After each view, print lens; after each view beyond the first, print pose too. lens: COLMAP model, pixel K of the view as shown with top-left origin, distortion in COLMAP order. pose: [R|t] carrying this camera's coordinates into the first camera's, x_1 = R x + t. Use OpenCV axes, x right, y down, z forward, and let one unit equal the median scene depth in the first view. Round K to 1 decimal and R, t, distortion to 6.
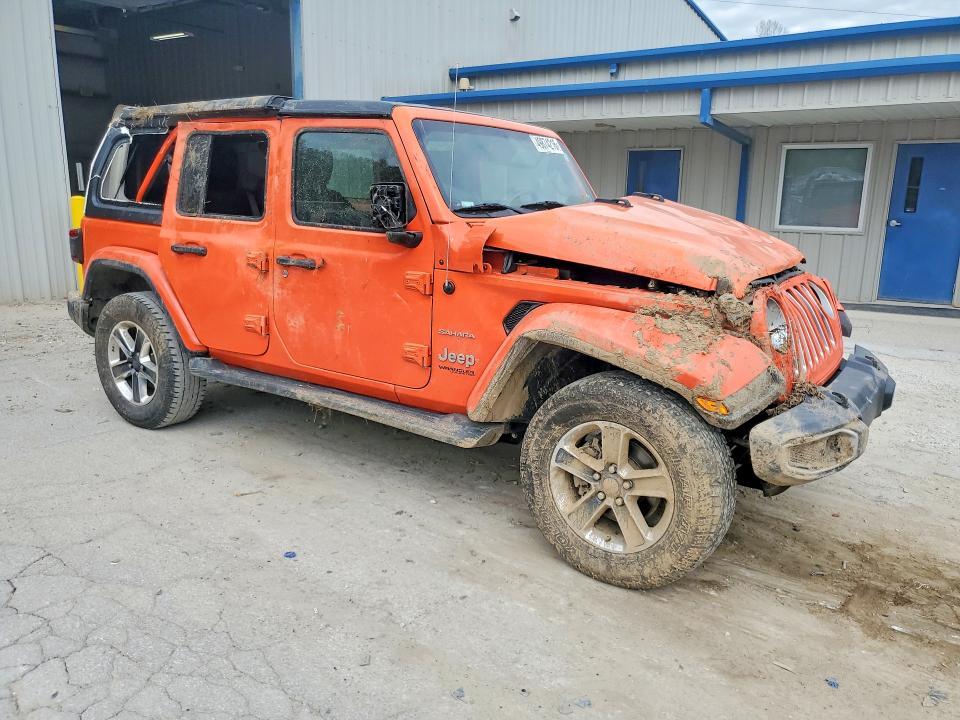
lens RADIAL K [[725.5, 0, 480.0], [0, 725.5, 360.0], [0, 0, 1]] dist [0.000570, -0.002812]
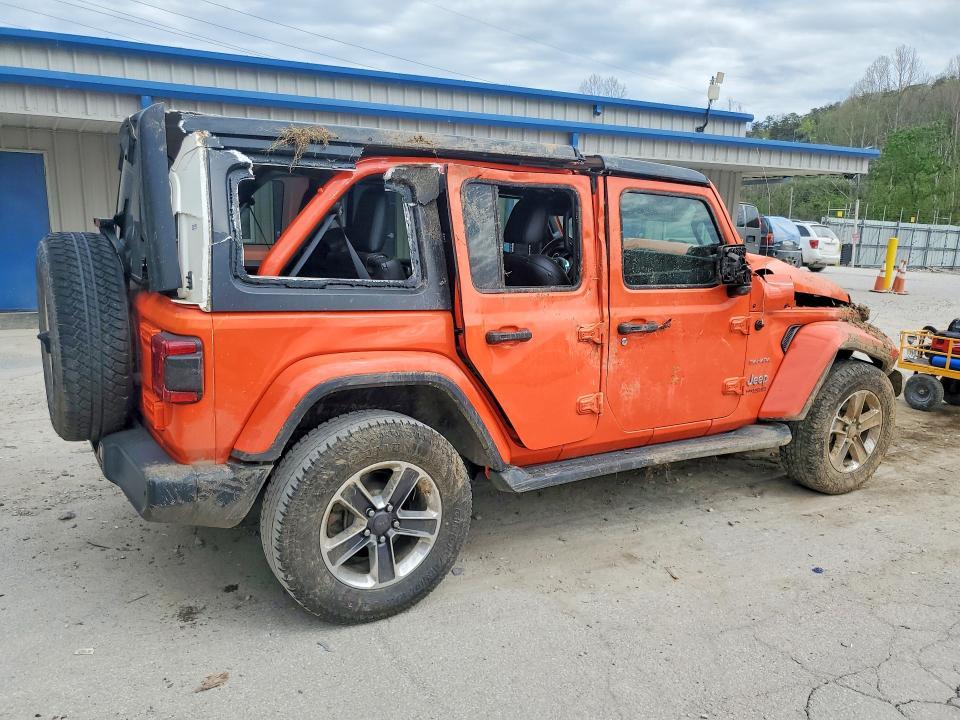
lens RADIAL K [[718.1, 0, 479.6], [0, 718.1, 376.5], [0, 0, 1]] dist [0.007525, -0.003690]
pose [[0.452509, -0.203438, 0.868245, -1.165148], [0.192950, 0.972903, 0.127399, -0.228489], [-0.870635, 0.109879, 0.479501, 0.718758]]
